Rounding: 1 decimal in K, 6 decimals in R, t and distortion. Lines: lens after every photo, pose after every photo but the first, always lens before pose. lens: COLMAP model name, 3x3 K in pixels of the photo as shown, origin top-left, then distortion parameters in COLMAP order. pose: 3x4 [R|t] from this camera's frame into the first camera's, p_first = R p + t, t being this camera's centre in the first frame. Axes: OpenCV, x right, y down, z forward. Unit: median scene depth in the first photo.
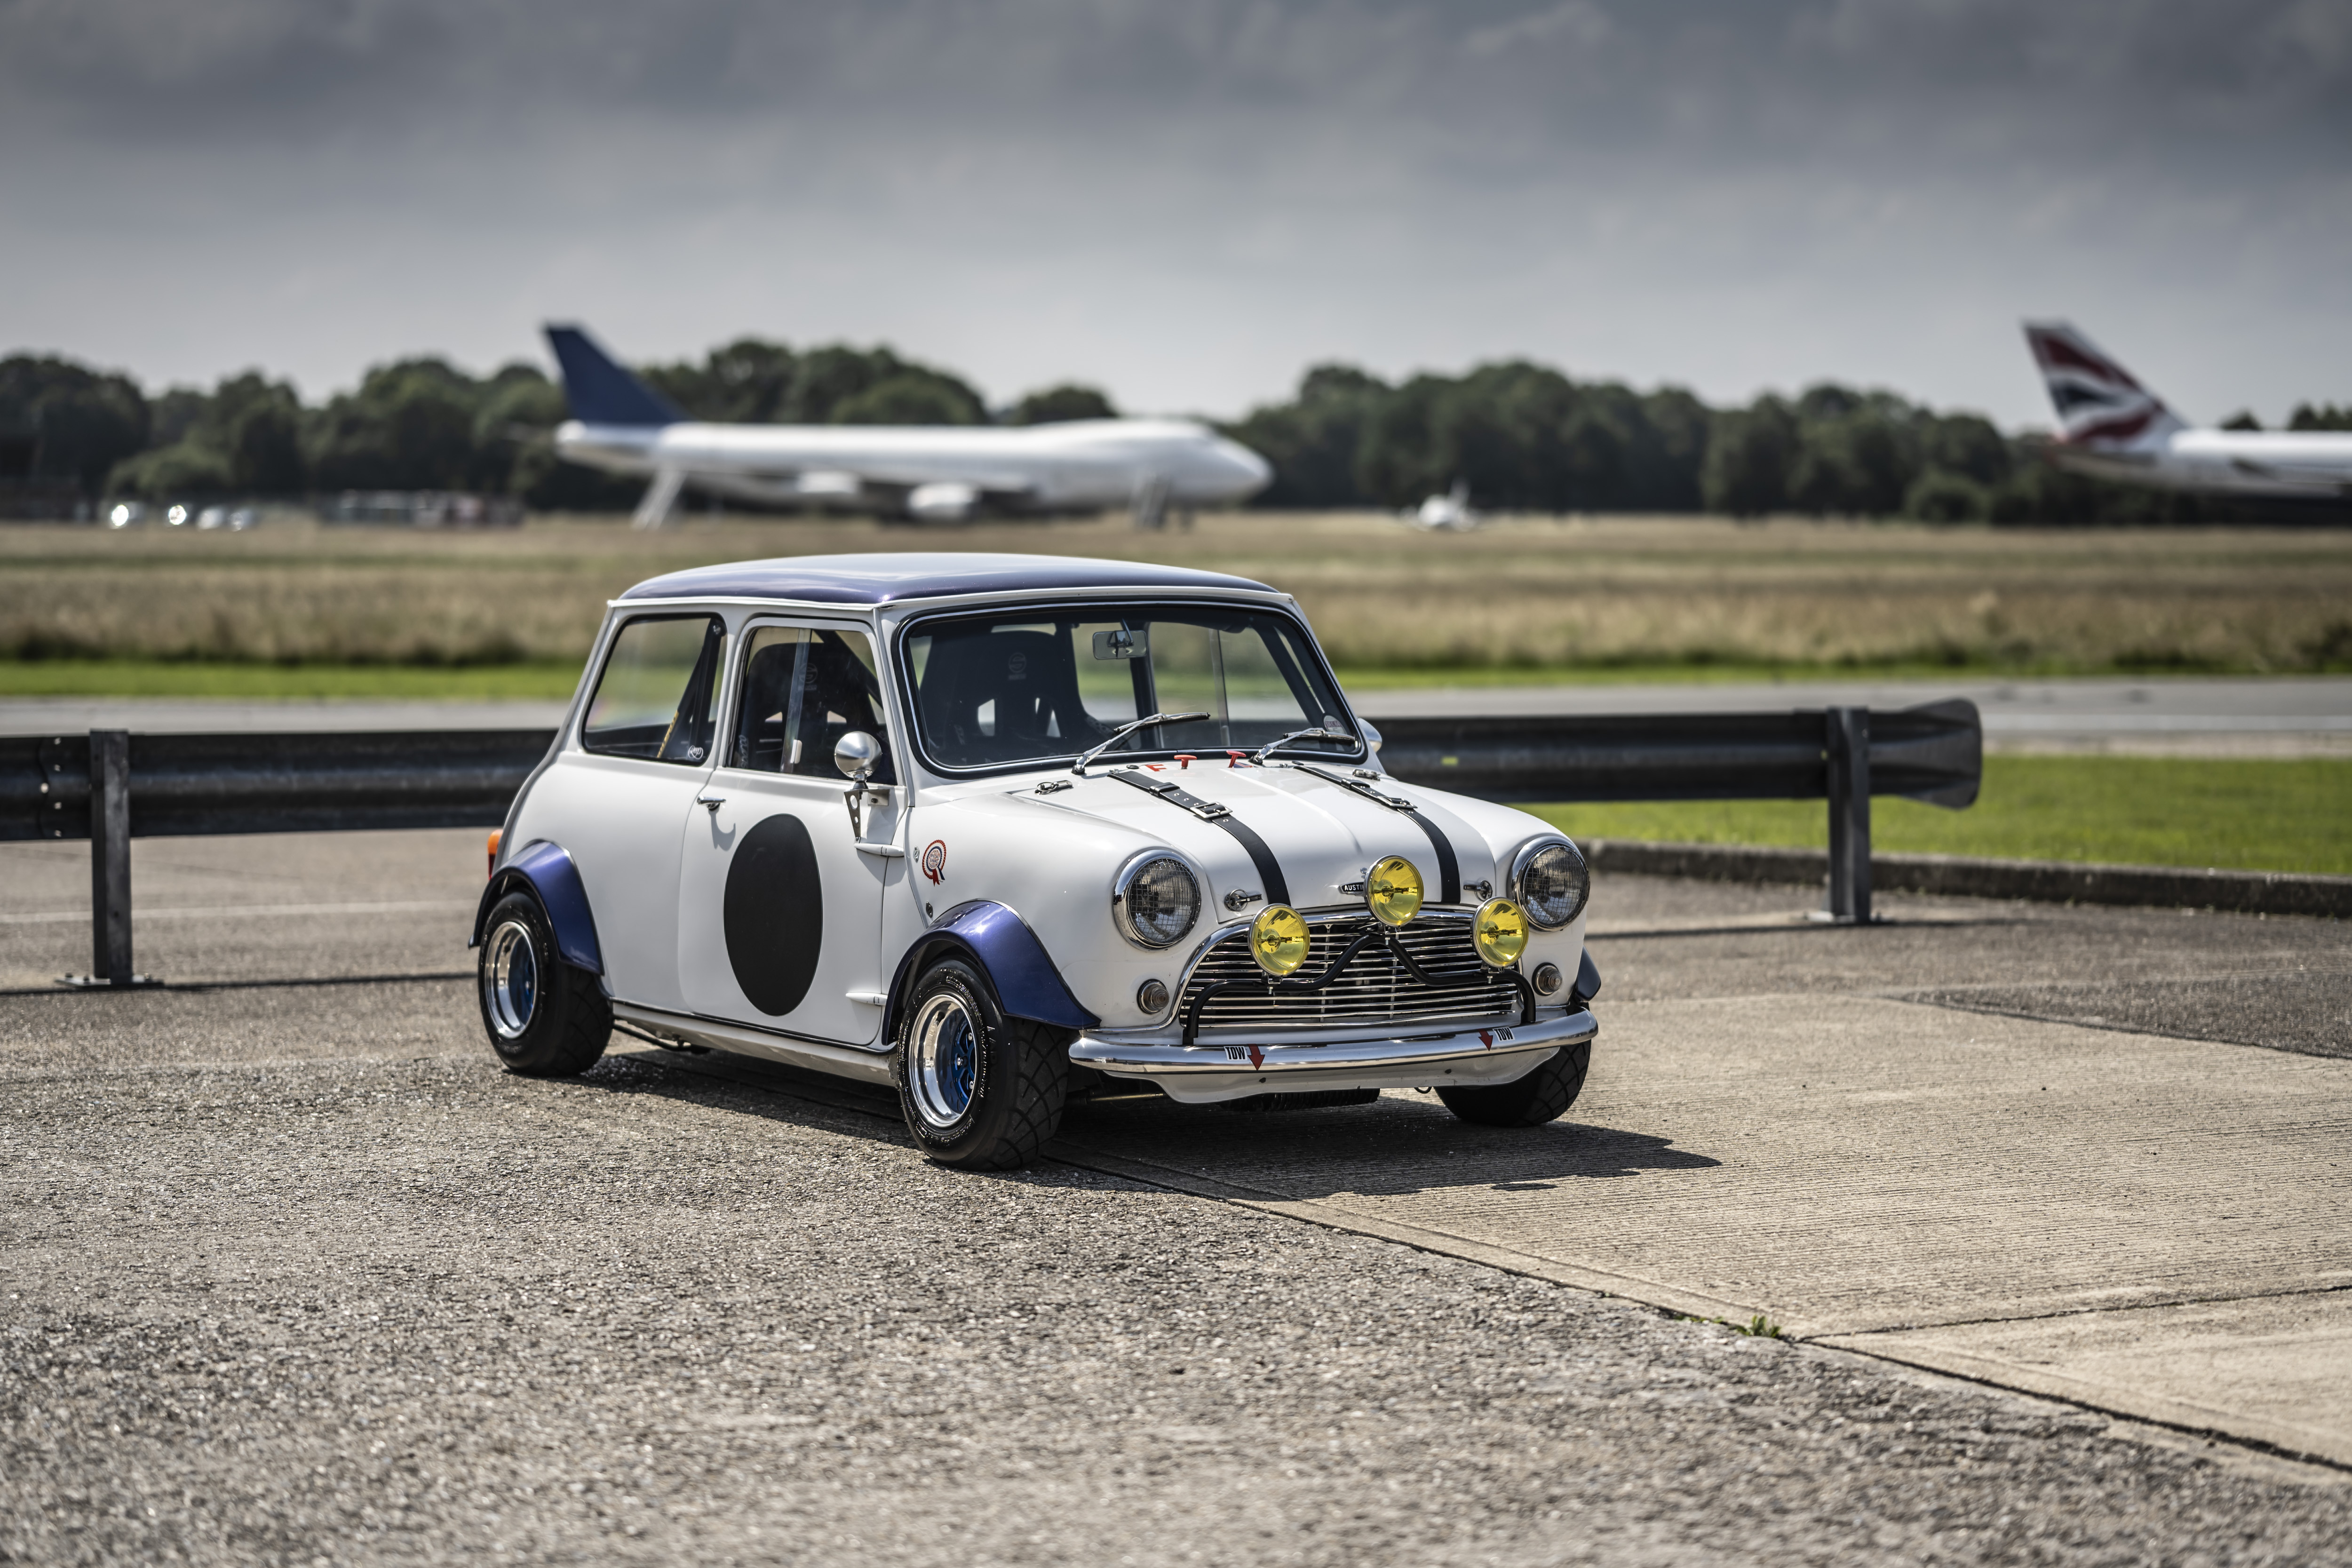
lens RADIAL K [[5608.5, 0, 1189.3], [0, 5608.5, 783.1], [0, 0, 1]] dist [-0.011320, -0.014538]
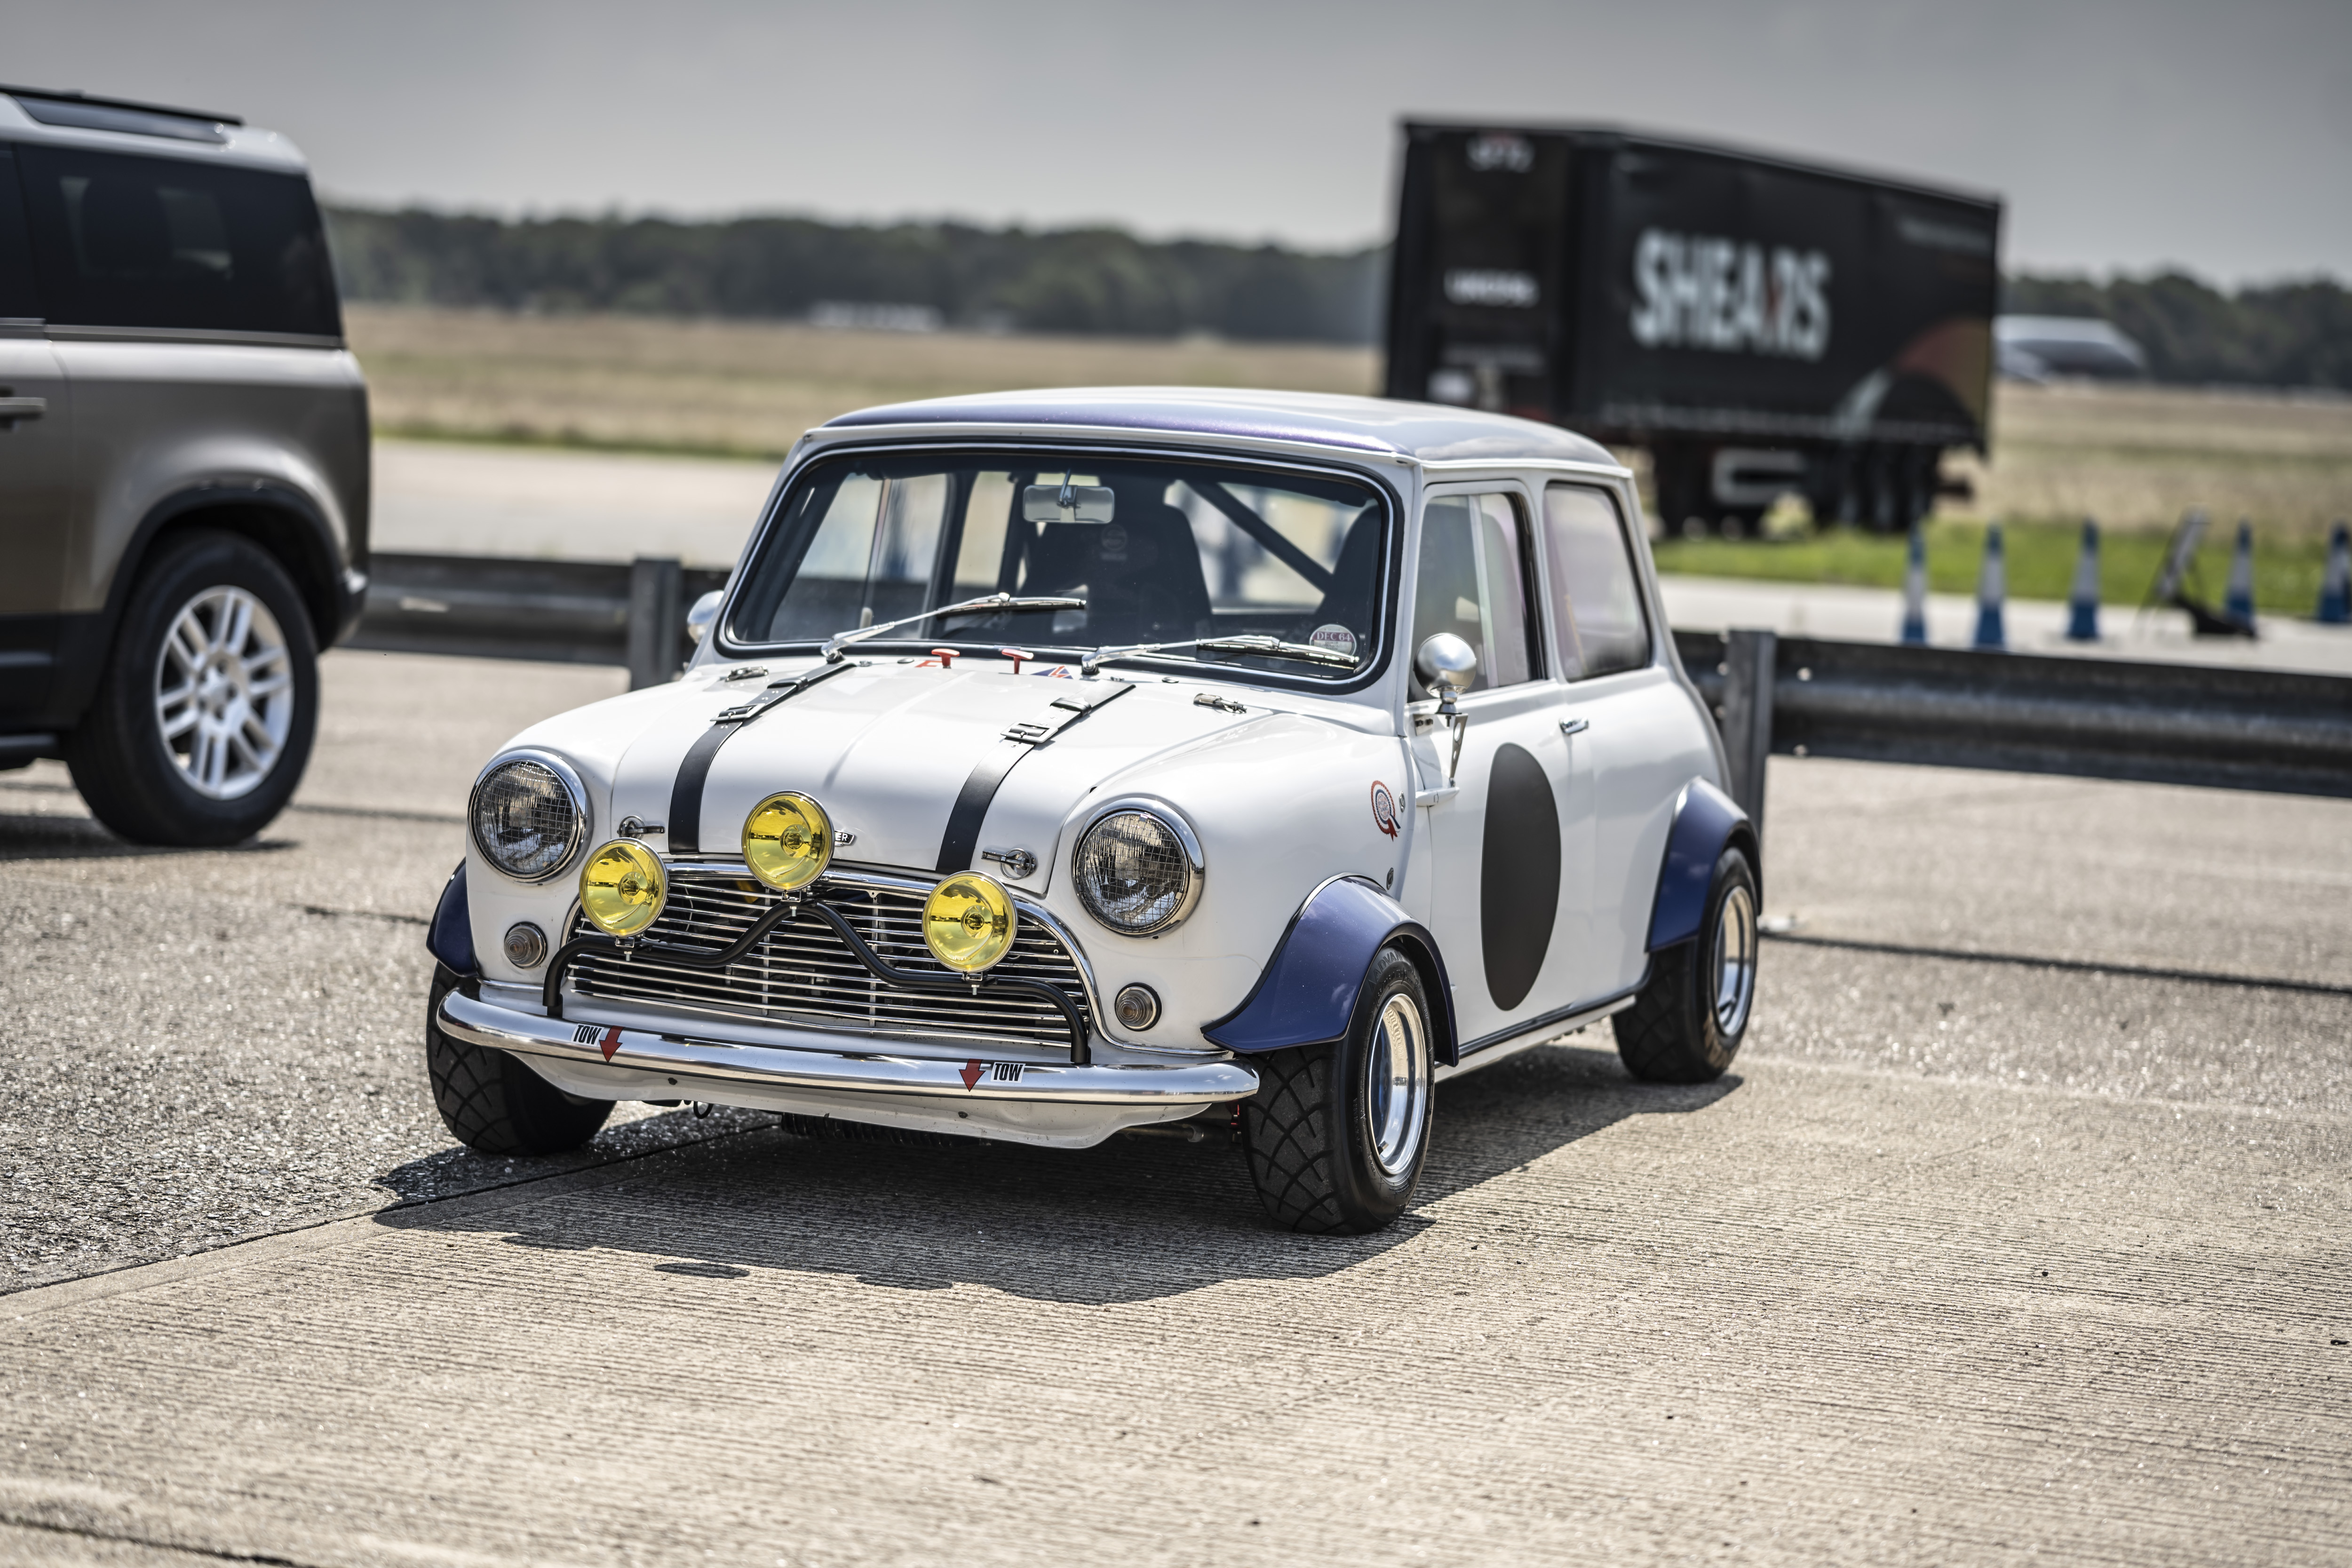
lens RADIAL K [[5599.6, 0, 1176.0], [0, 5599.6, 784.0], [0, 0, 1]] dist [0.013393, -0.286883]
pose [[0.571204, 0.086295, -0.816260, 0.494410], [-0.084855, 0.995338, 0.045848, -0.018978], [0.816411, 0.043075, 0.575863, 0.485427]]
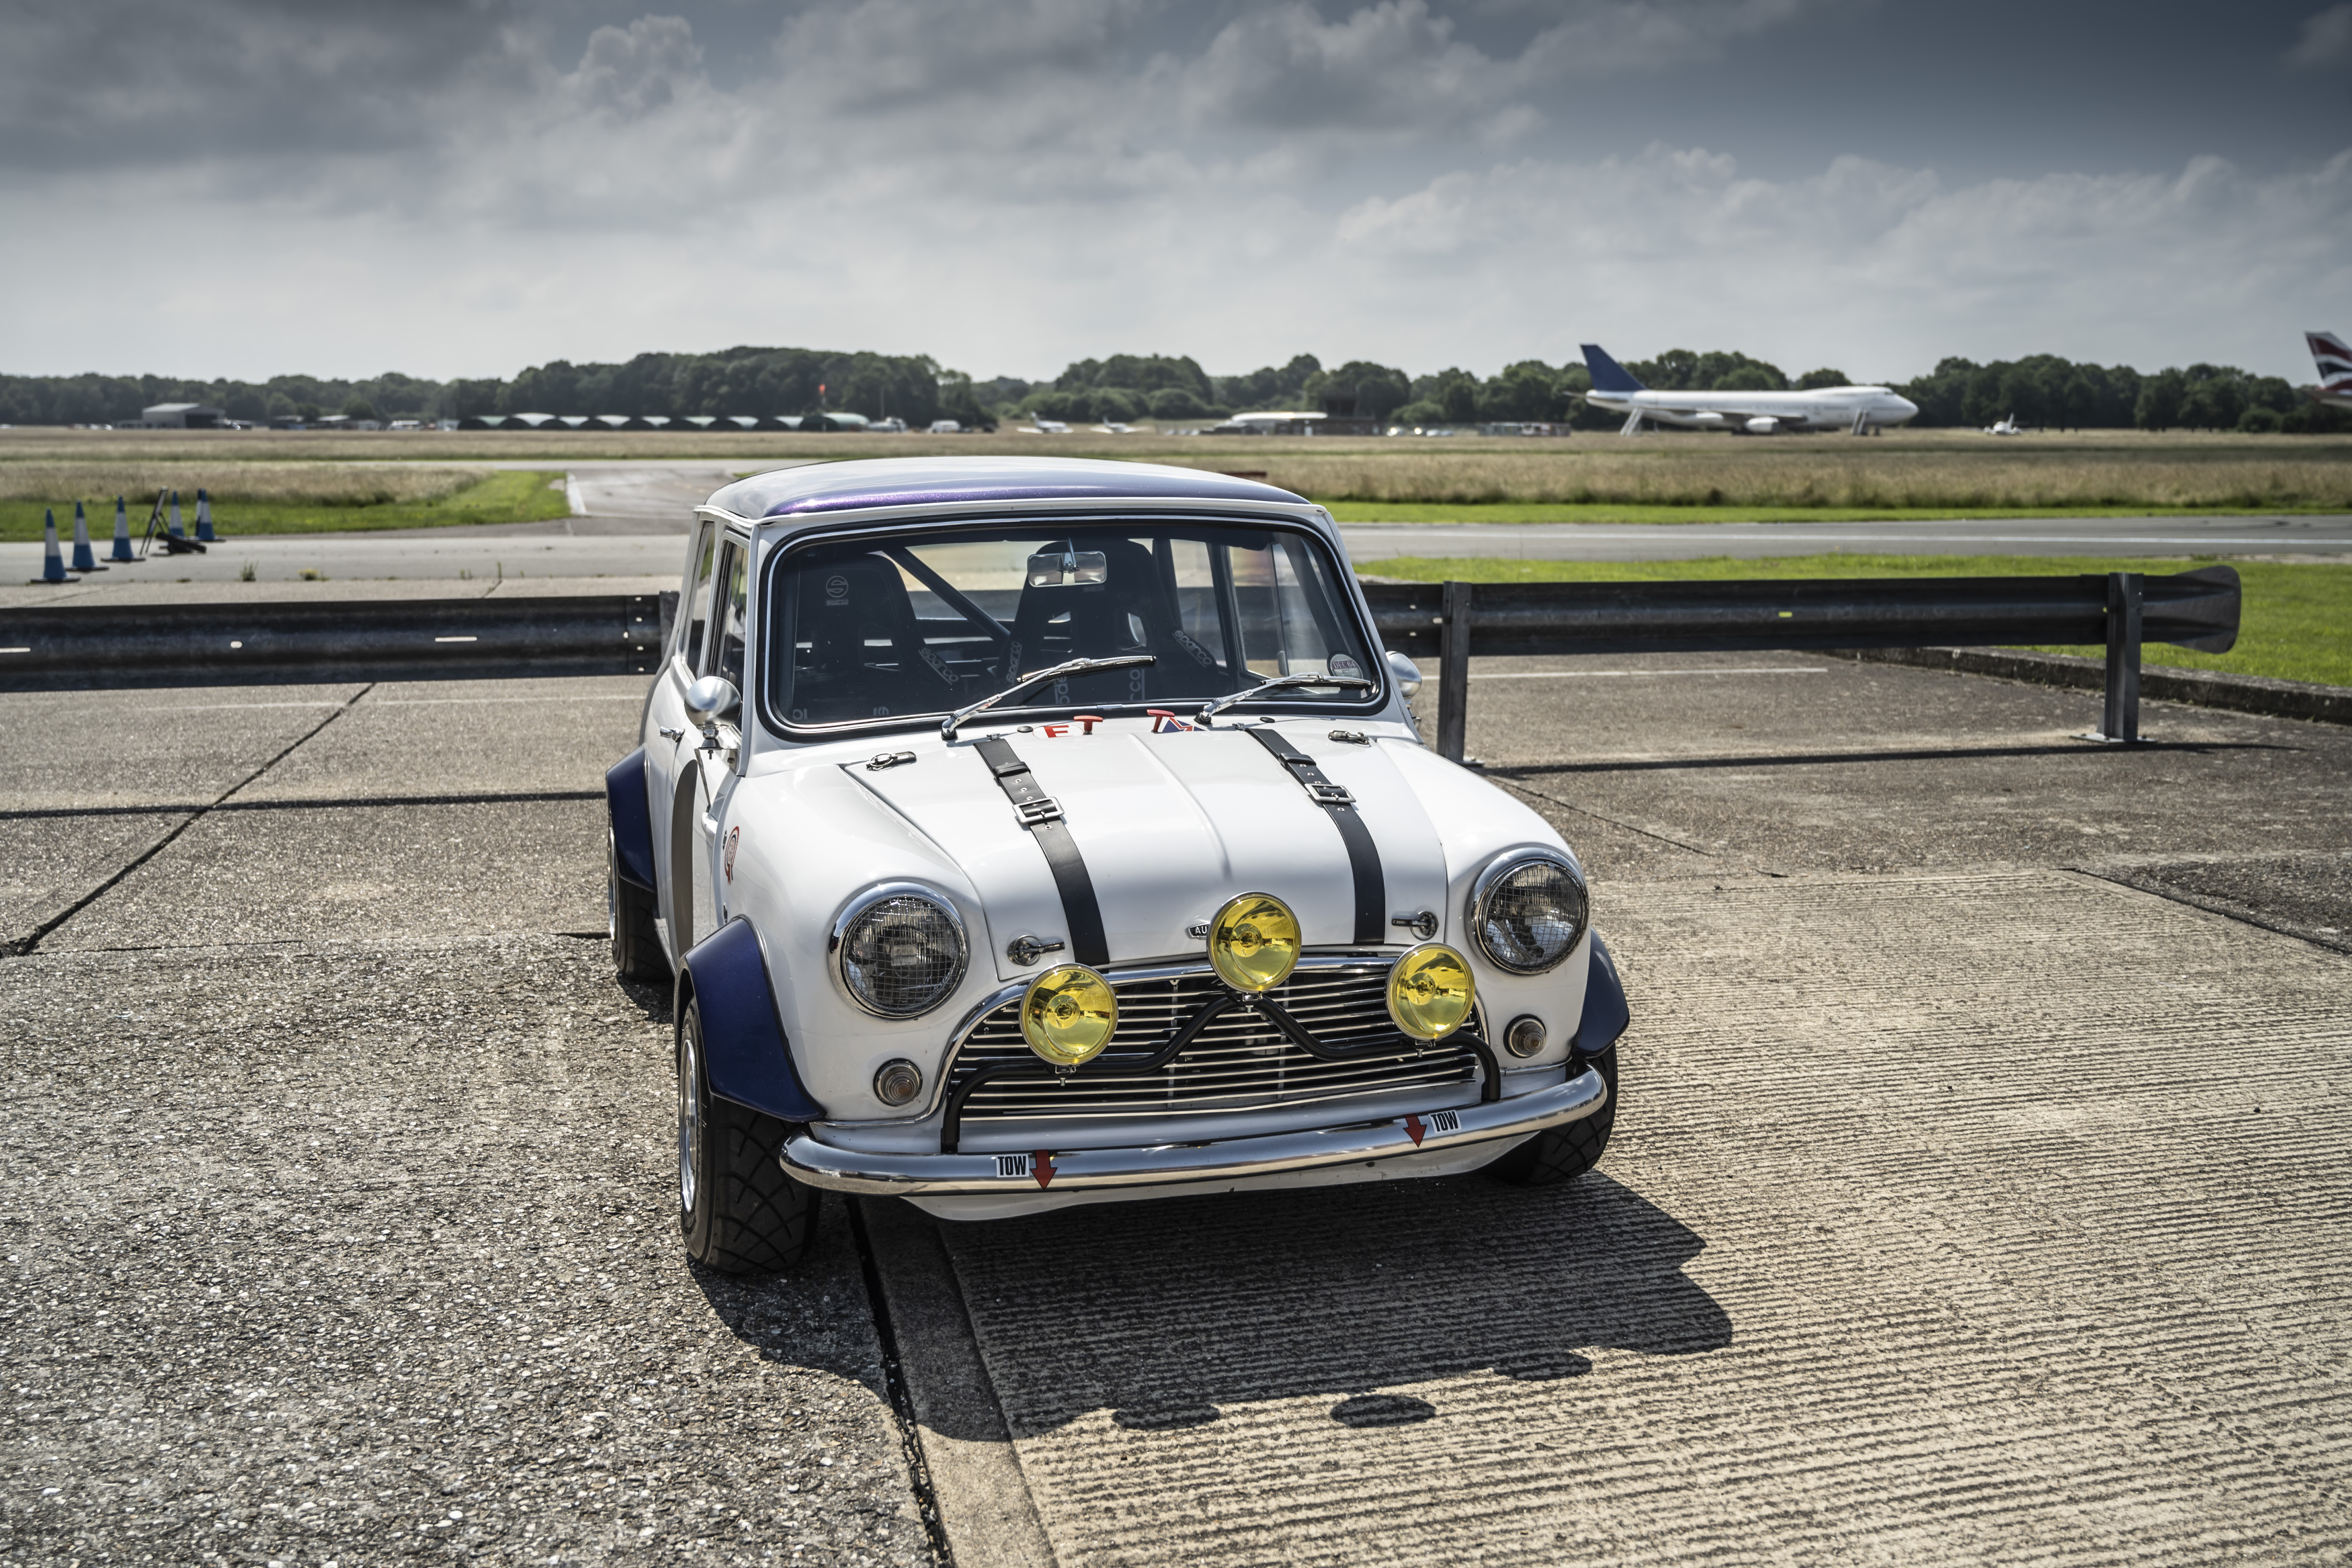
lens RADIAL K [[2395.6, 0, 1163.4], [0, 2395.6, 785.8], [0, 0, 1]] dist [-0.006127, 0.021840]
pose [[0.957786, 0.037122, -0.285074, 0.085230], [-0.008708, 0.994919, 0.100298, -0.023483], [0.287349, -0.093582, 0.953243, 0.546685]]
